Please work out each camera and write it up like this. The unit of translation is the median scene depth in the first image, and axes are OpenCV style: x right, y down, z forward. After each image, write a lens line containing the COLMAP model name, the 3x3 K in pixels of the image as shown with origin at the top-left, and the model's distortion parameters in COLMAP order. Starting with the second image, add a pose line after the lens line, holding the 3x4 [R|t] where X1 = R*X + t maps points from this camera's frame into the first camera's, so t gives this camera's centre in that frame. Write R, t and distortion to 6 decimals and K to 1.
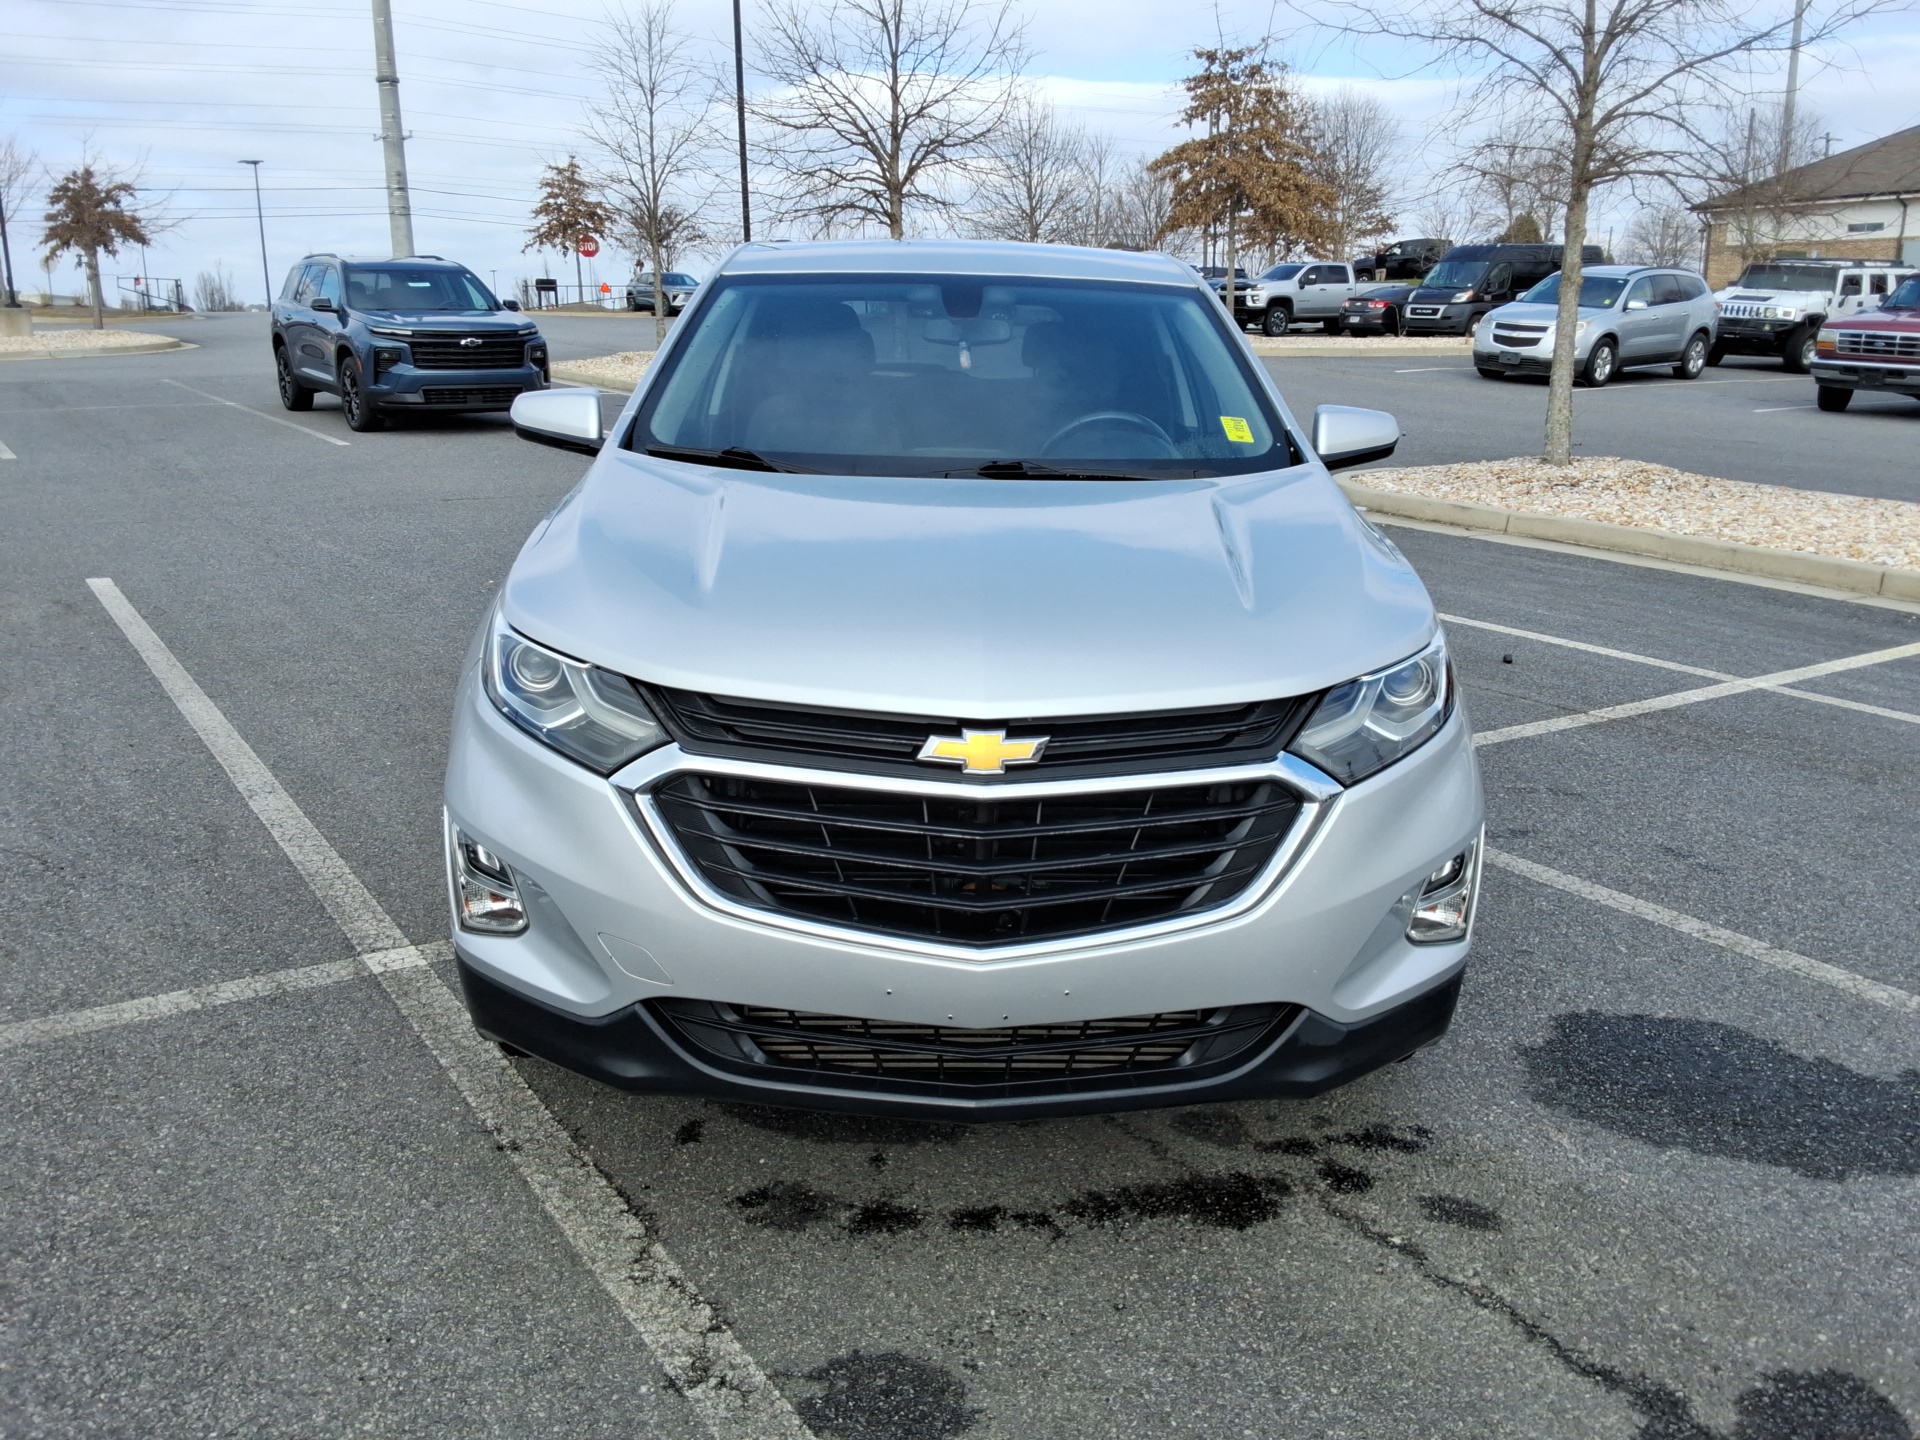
lens RADIAL K [[1529.7, 0, 1028.8], [0, 1529.7, 728.4], [0, 0, 1]] dist [0.065624, -0.103252]
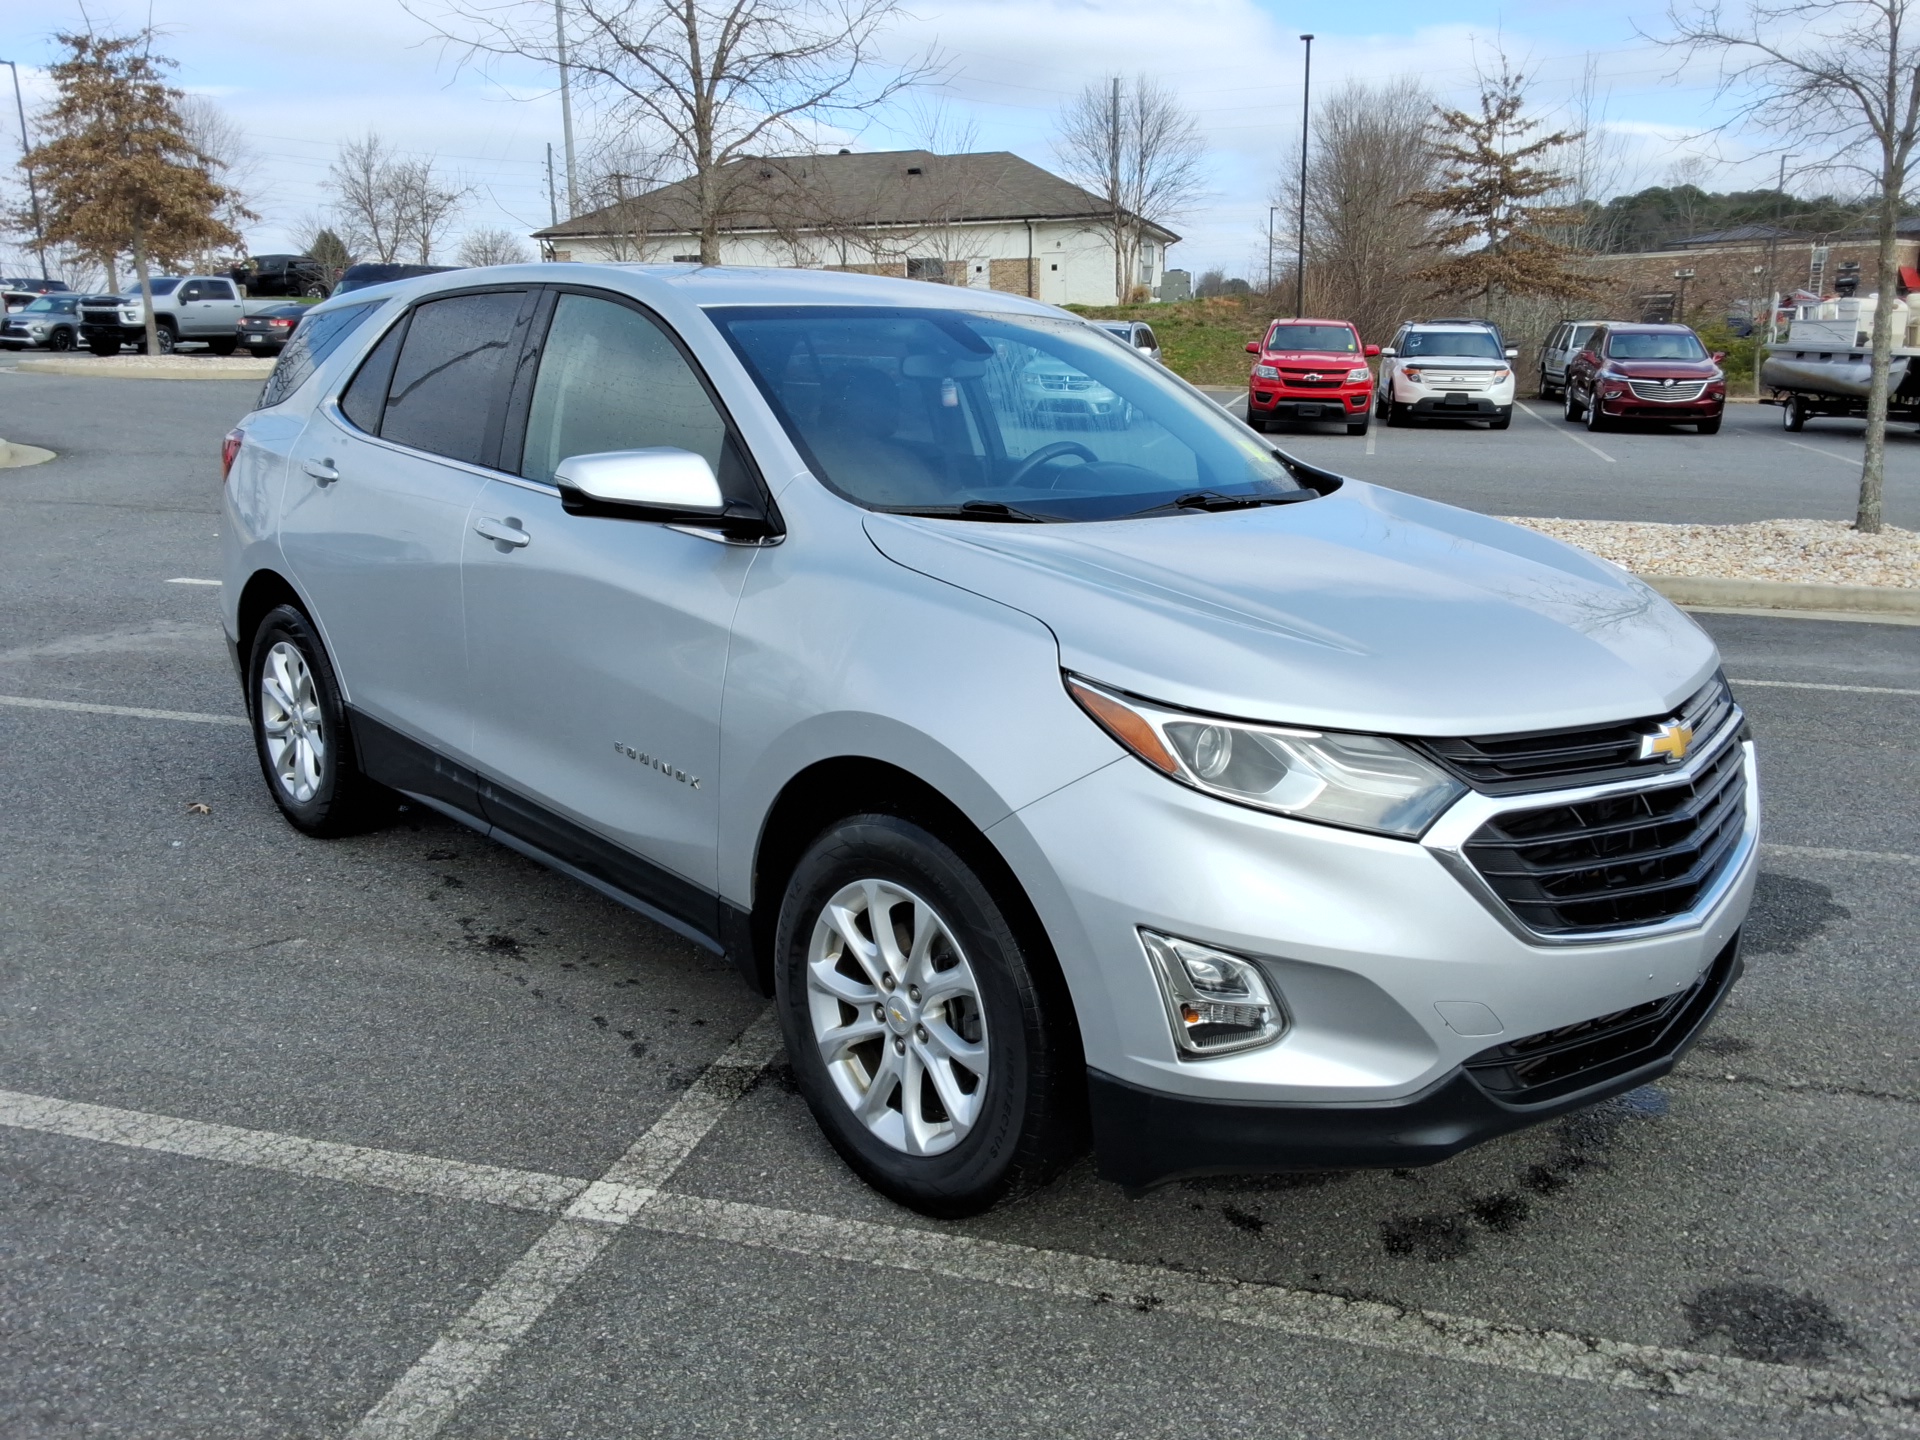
lens RADIAL K [[1529.7, 0, 944.1], [0, 1529.7, 711.0], [0, 0, 1]] dist [0.065624, -0.103252]
pose [[0.760511, -0.157065, 0.630043, -0.989556], [0.170289, 0.984586, 0.039898, -0.124299], [-0.626598, 0.076947, 0.775535, 0.390171]]
